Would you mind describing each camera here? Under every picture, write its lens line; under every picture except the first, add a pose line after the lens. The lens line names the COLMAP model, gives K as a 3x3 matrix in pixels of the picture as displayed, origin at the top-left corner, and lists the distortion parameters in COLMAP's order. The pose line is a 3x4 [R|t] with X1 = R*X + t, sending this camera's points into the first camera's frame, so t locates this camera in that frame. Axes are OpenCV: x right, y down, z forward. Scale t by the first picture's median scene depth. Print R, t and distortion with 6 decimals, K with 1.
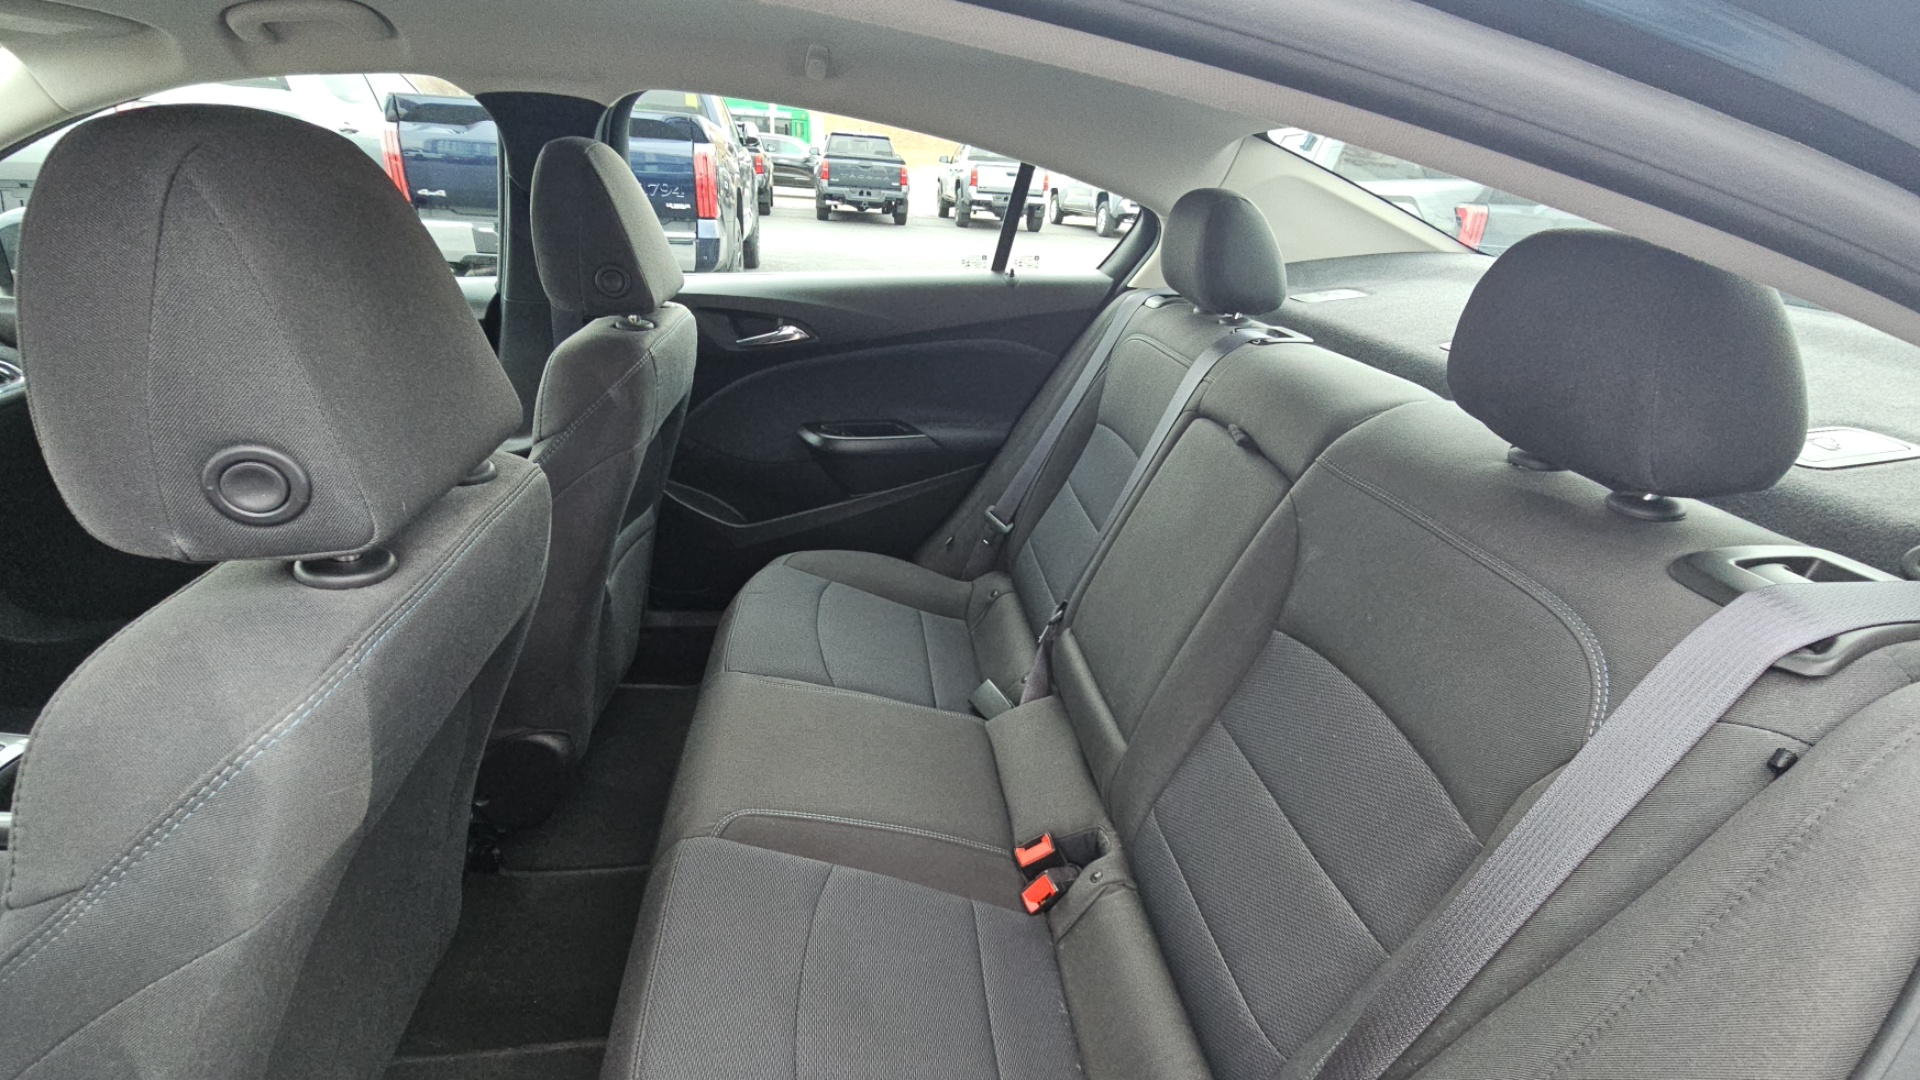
lens RADIAL K [[854.6, 0, 979.4], [0, 854.6, 544.4], [0, 0, 1]] dist [0.010812, -0.008242]
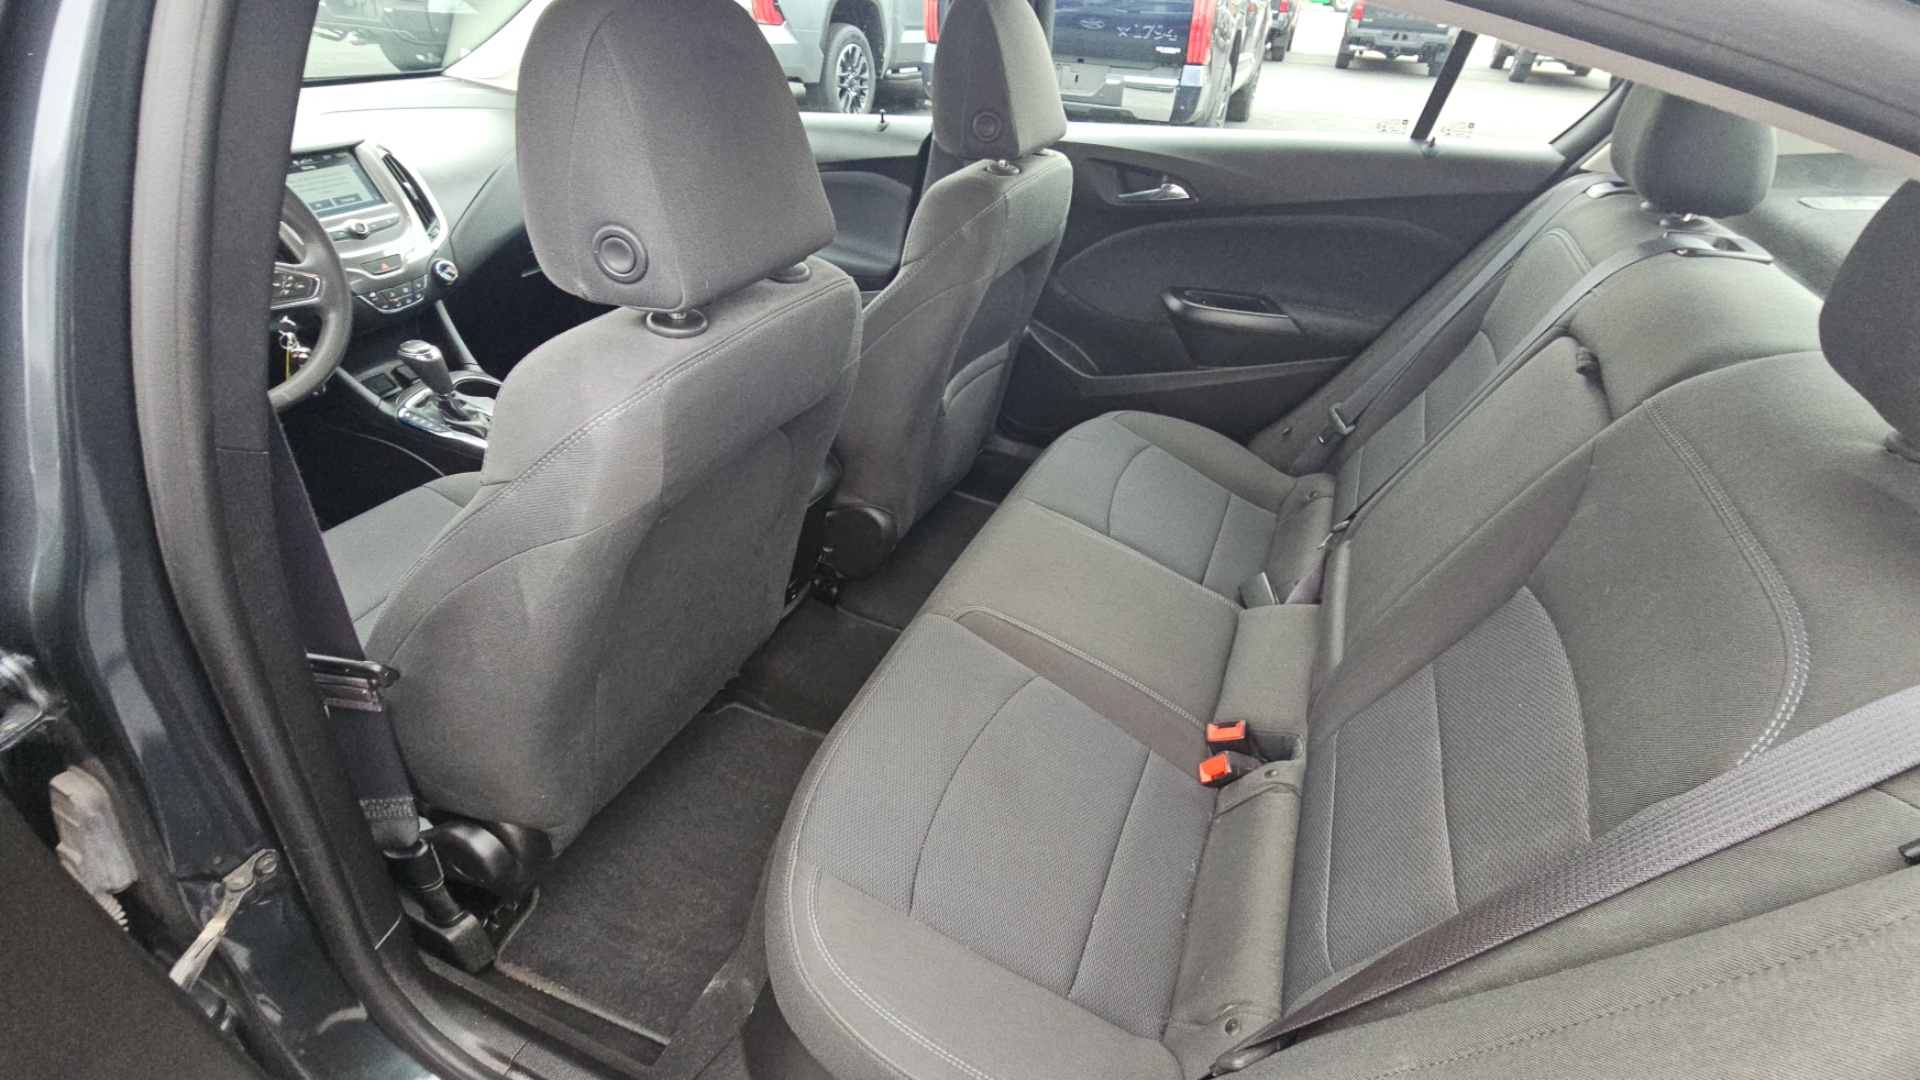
lens RADIAL K [[857.8, 0, 982.7], [0, 857.8, 543.5], [0, 0, 1]] dist [0.008056, -0.006239]
pose [[0.863155, 0.265156, -0.429716, 0.154794], [-0.200222, 0.960992, 0.190802, 0.001054], [0.463546, -0.078654, 0.882575, -0.023993]]
